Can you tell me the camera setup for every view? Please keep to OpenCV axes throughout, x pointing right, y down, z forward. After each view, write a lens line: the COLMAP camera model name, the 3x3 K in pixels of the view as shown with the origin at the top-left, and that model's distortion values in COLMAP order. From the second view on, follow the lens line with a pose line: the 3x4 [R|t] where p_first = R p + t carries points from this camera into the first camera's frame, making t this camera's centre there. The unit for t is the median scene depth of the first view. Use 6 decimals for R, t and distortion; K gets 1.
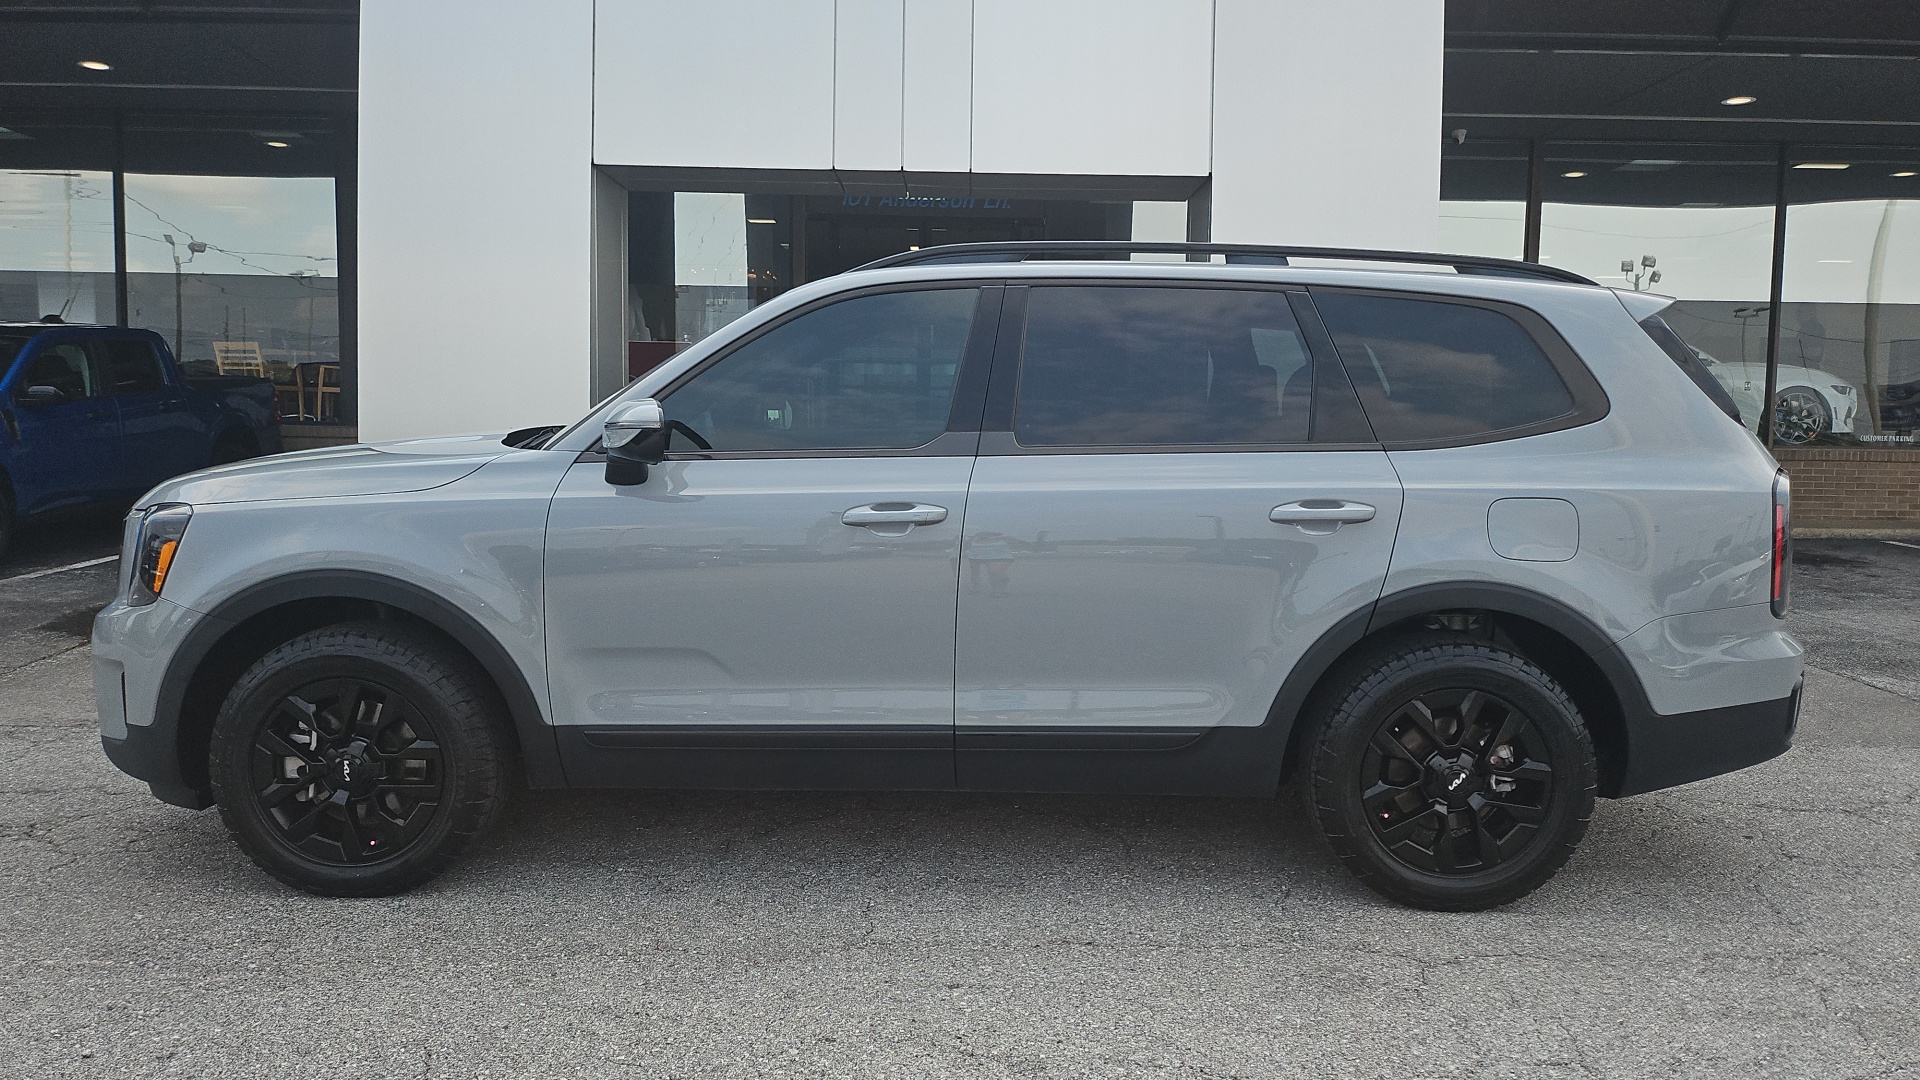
lens RADIAL K [[1370.6, 0, 984.7], [0, 1370.6, 547.1], [0, 0, 1]] dist [0.065550, -0.054967]
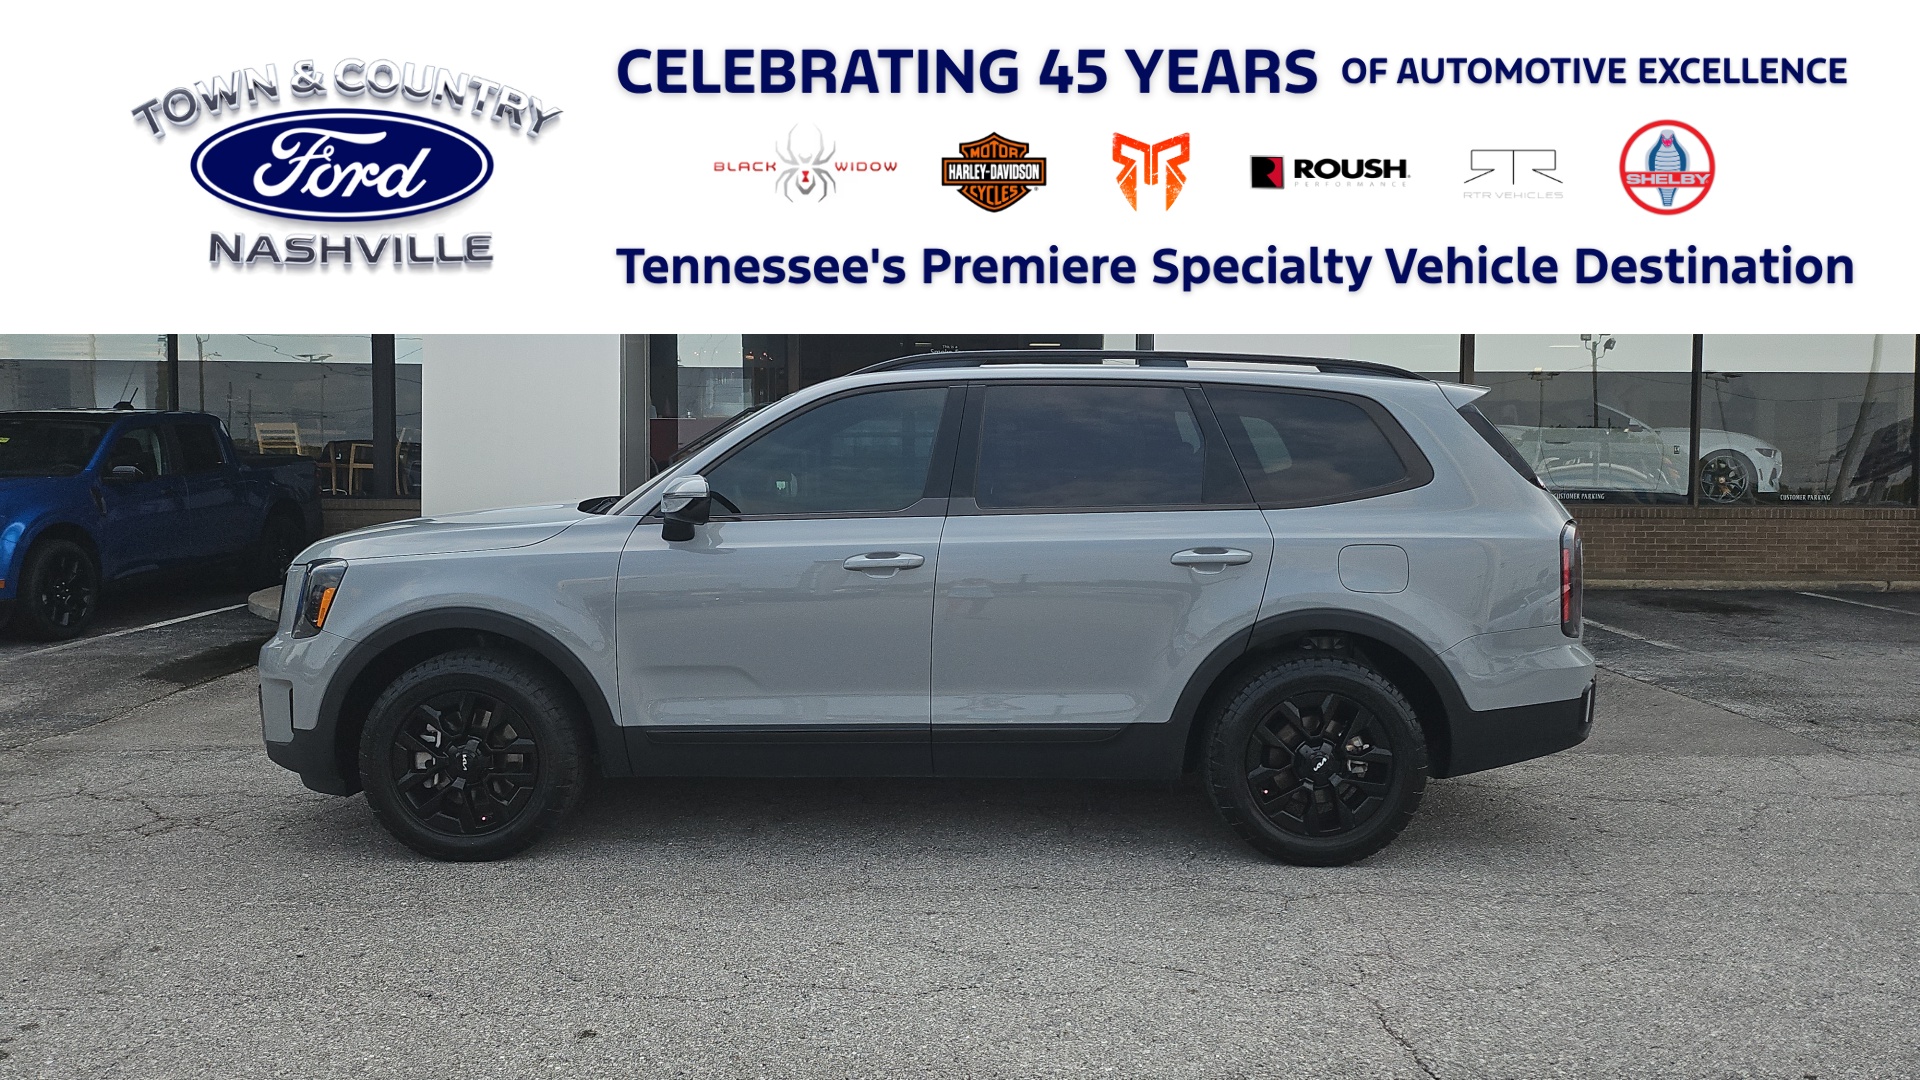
lens RADIAL K [[1355.9, 0, 953.6], [0, 1355.9, 565.2], [0, 0, 1]] dist [0.046024, 0.044142]
pose [[0.999881, -0.008605, -0.012809, 0.016589], [0.008151, 0.999349, -0.035145, 0.025093], [0.013103, 0.035037, 0.999300, -0.280421]]
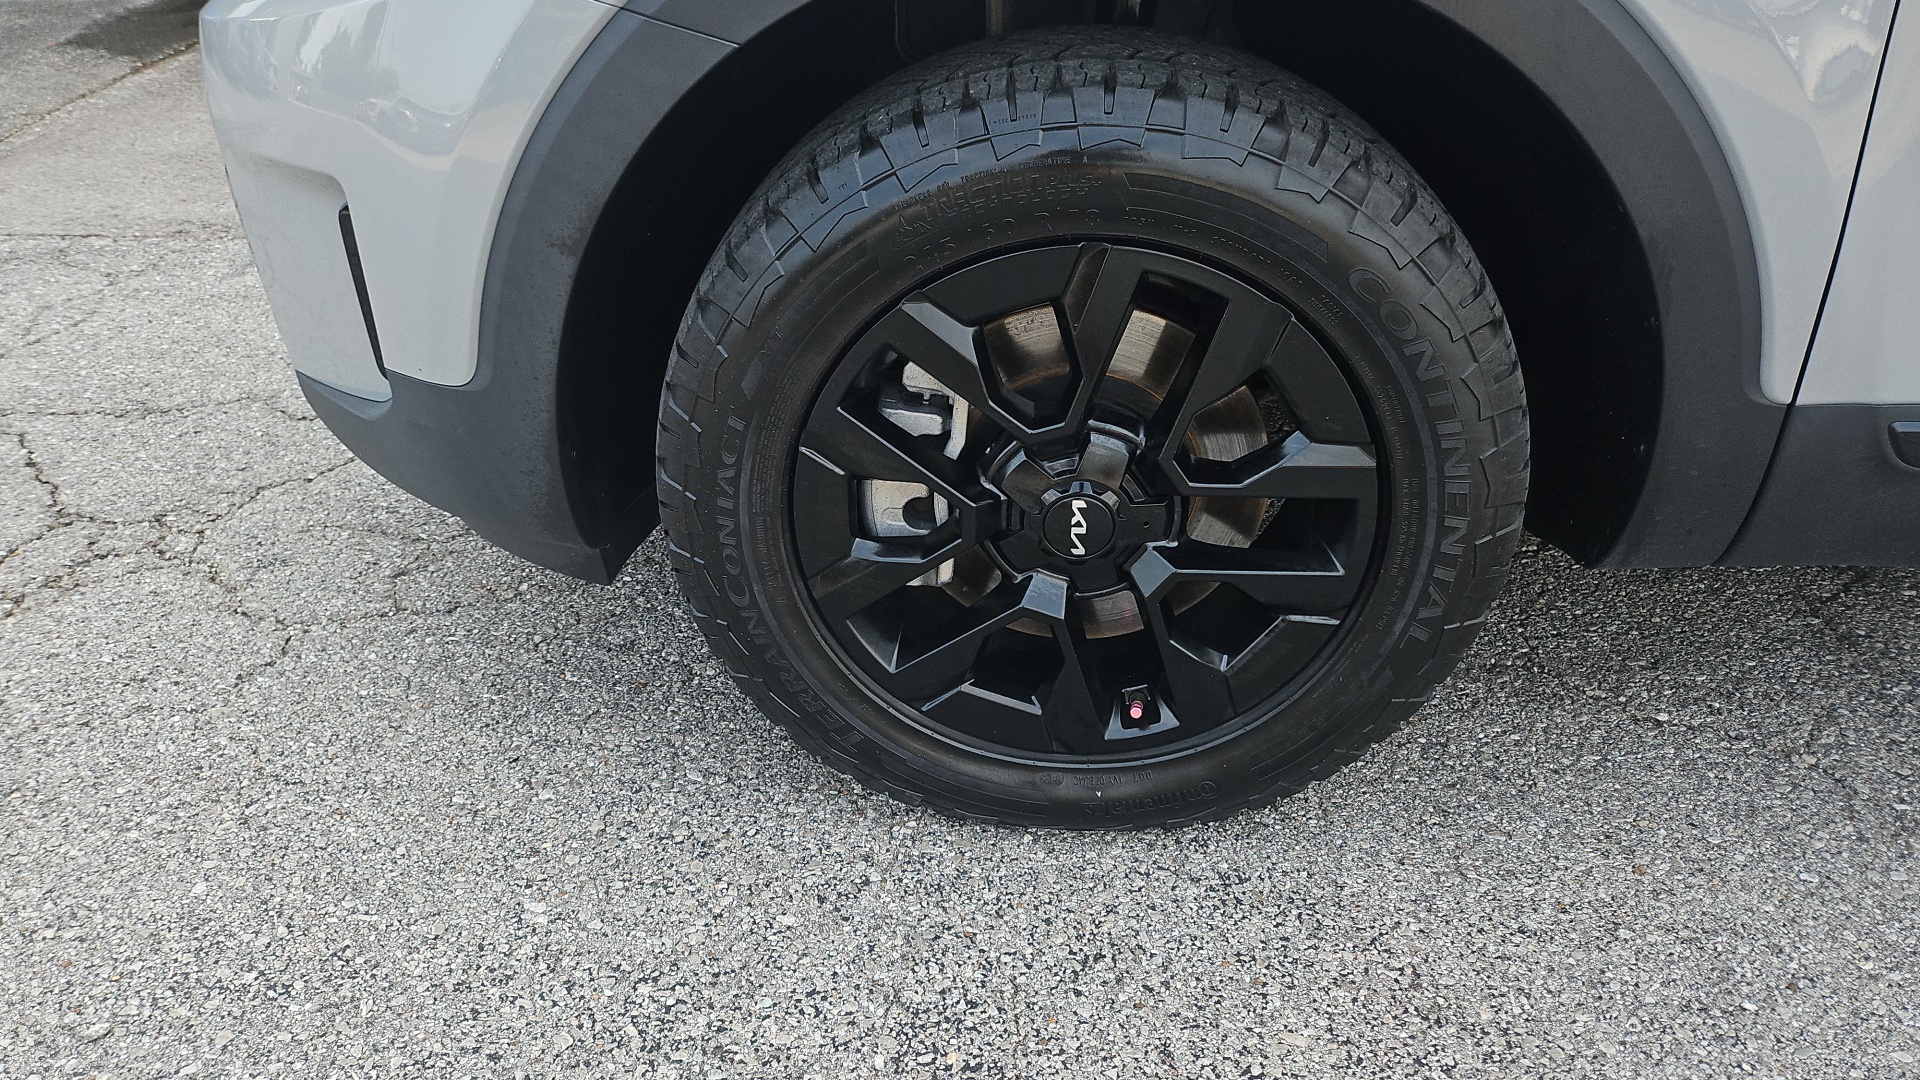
lens RADIAL K [[1370.6, 0, 984.7], [0, 1370.6, 547.1], [0, 0, 1]] dist [0.065550, -0.054967]
pose [[0.999040, 0.009840, -0.042688, -0.467257], [0.007987, 0.917198, 0.398352, 0.037409], [0.043073, -0.398310, 0.916239, 0.702189]]
